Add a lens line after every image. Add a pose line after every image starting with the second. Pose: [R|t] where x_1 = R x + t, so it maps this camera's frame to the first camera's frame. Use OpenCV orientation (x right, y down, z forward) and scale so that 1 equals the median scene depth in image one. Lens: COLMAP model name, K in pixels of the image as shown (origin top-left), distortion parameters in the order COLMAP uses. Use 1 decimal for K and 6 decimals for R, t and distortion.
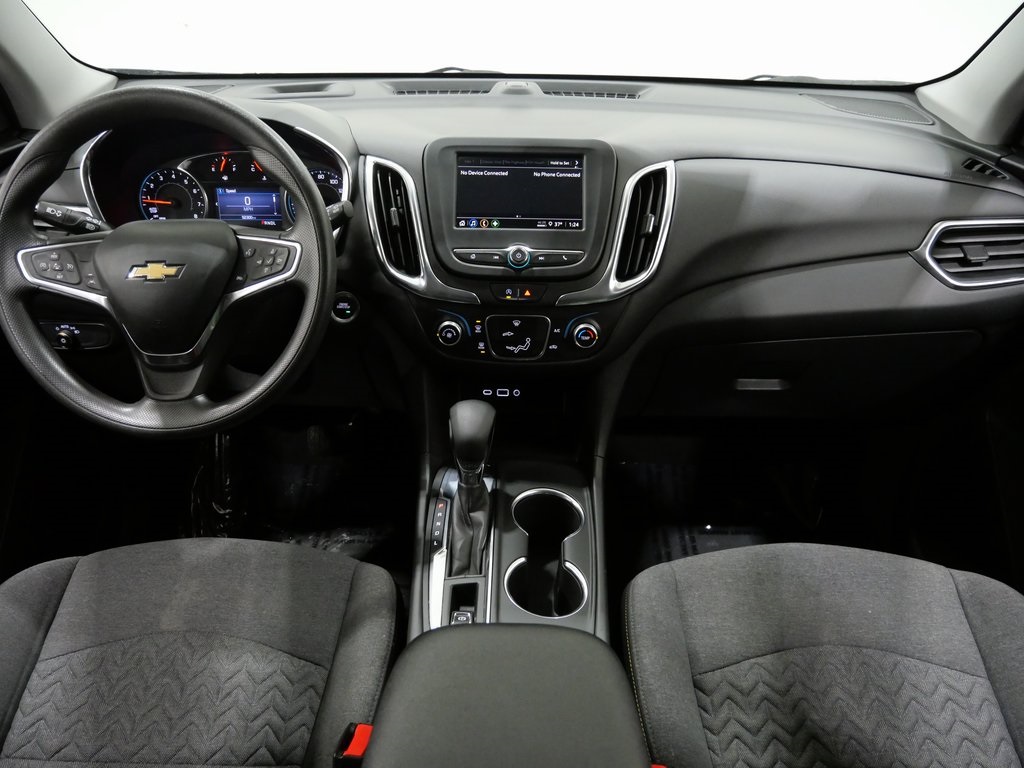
lens RADIAL K [[795.0, 0, 512.0], [0, 795.0, 384.0], [0, 0, 1]] dist [0.000589, -0.002522]
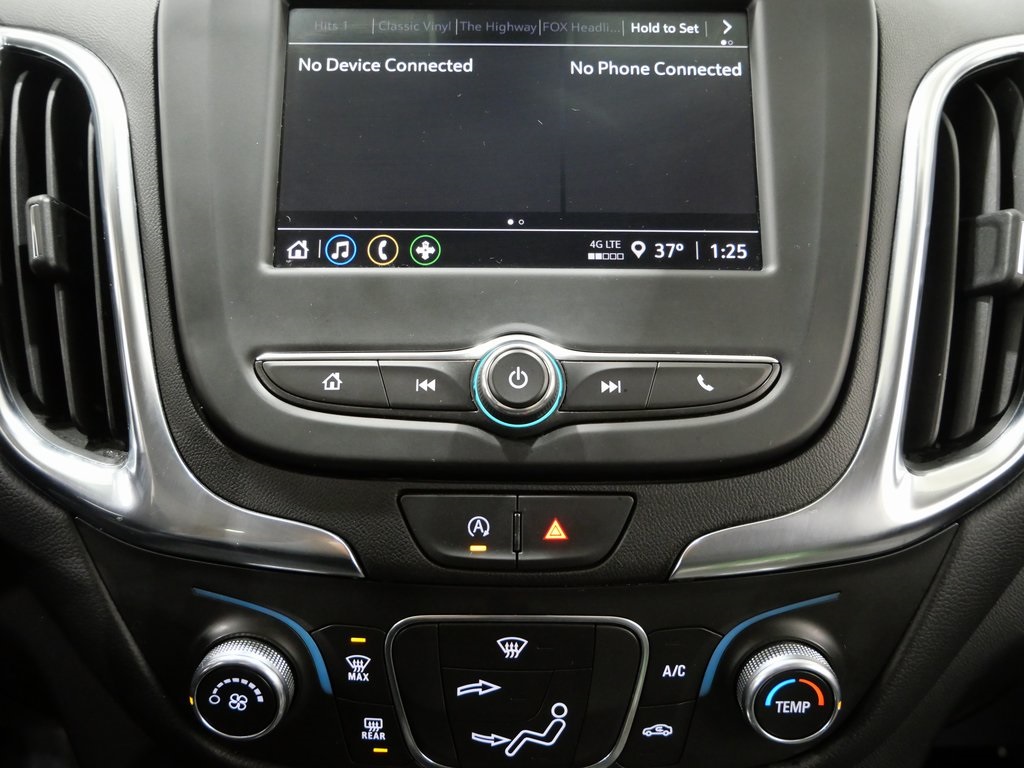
lens RADIAL K [[830.6, 0, 512.0], [0, 830.6, 384.0], [0, 0, 1]] dist [0.000529, -0.000841]
pose [[0.999919, -0.010353, 0.007430, 0.004645], [0.010747, 0.998418, -0.055194, -0.143774], [-0.006847, 0.055269, 0.998448, 0.735888]]
